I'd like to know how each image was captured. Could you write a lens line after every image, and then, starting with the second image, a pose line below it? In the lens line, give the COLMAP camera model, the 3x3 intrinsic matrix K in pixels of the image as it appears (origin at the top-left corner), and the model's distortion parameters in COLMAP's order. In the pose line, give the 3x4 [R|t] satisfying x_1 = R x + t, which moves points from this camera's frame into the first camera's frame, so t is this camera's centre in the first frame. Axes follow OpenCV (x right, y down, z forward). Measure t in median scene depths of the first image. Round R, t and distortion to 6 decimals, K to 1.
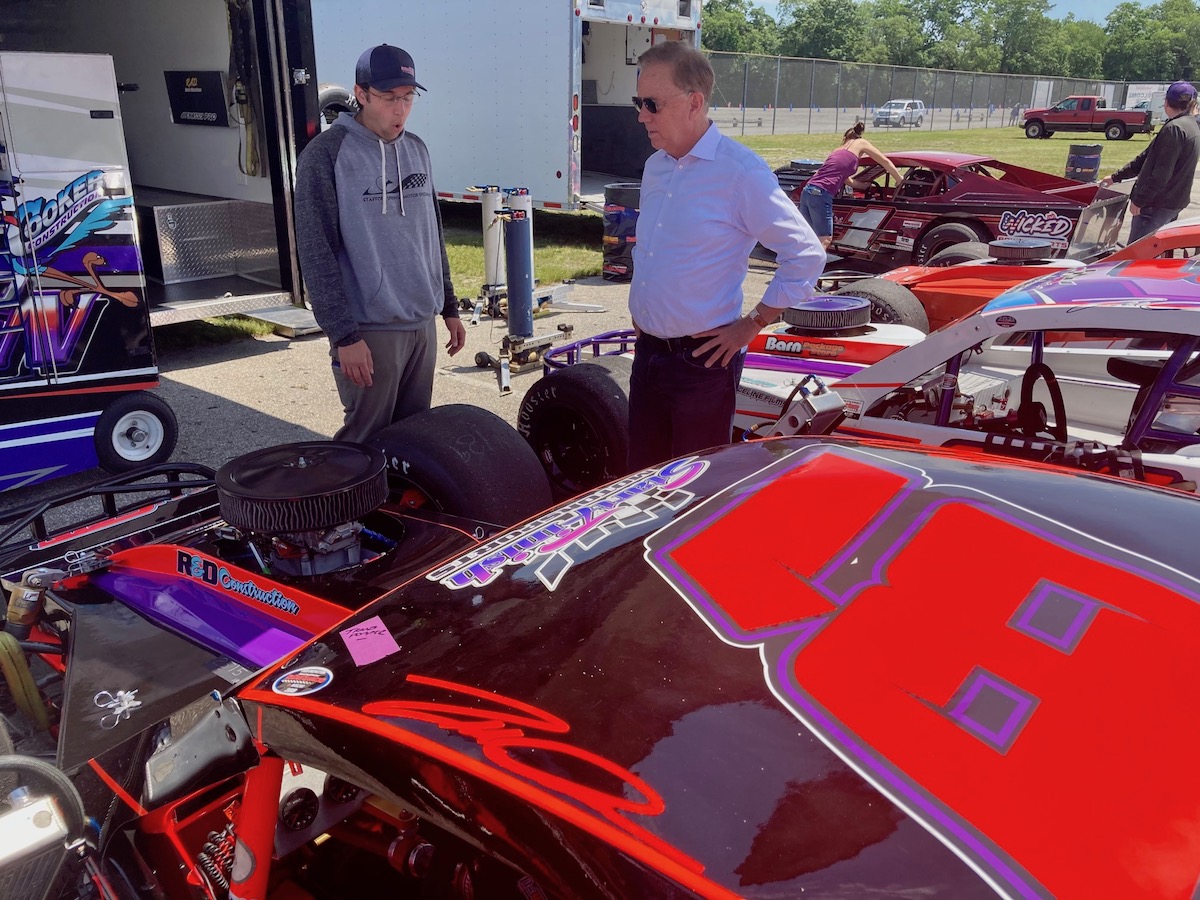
lens RADIAL K [[994.9, 0, 600.4], [0, 994.9, 436.3], [0, 0, 1]] dist [0.012609, 0.006744]
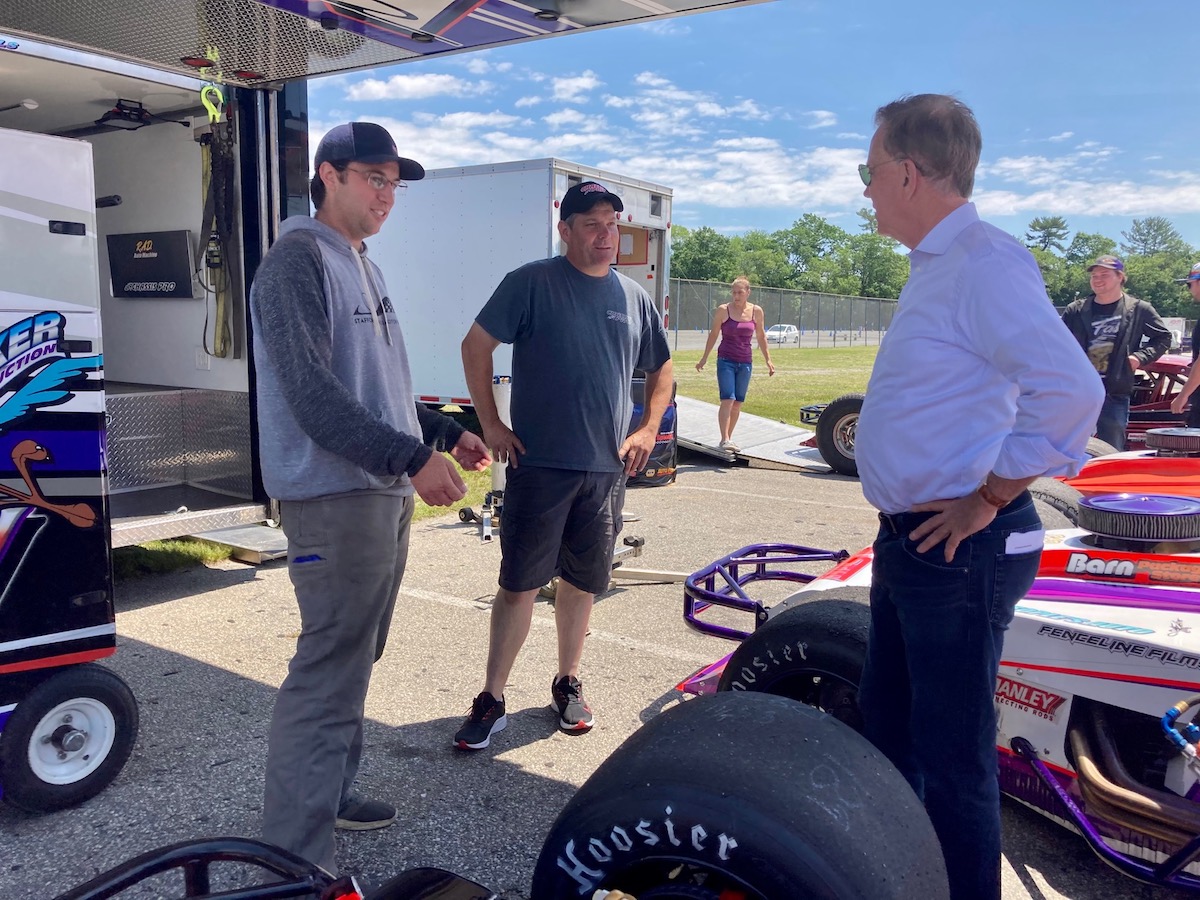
lens RADIAL K [[994.9, 0, 600.4], [0, 994.9, 436.3], [0, 0, 1]] dist [0.012609, 0.006744]
pose [[0.993971, -0.008751, 0.109297, -0.147401], [0.031512, 0.977555, -0.208310, -0.030909], [-0.105021, 0.210498, 0.971937, 0.237699]]
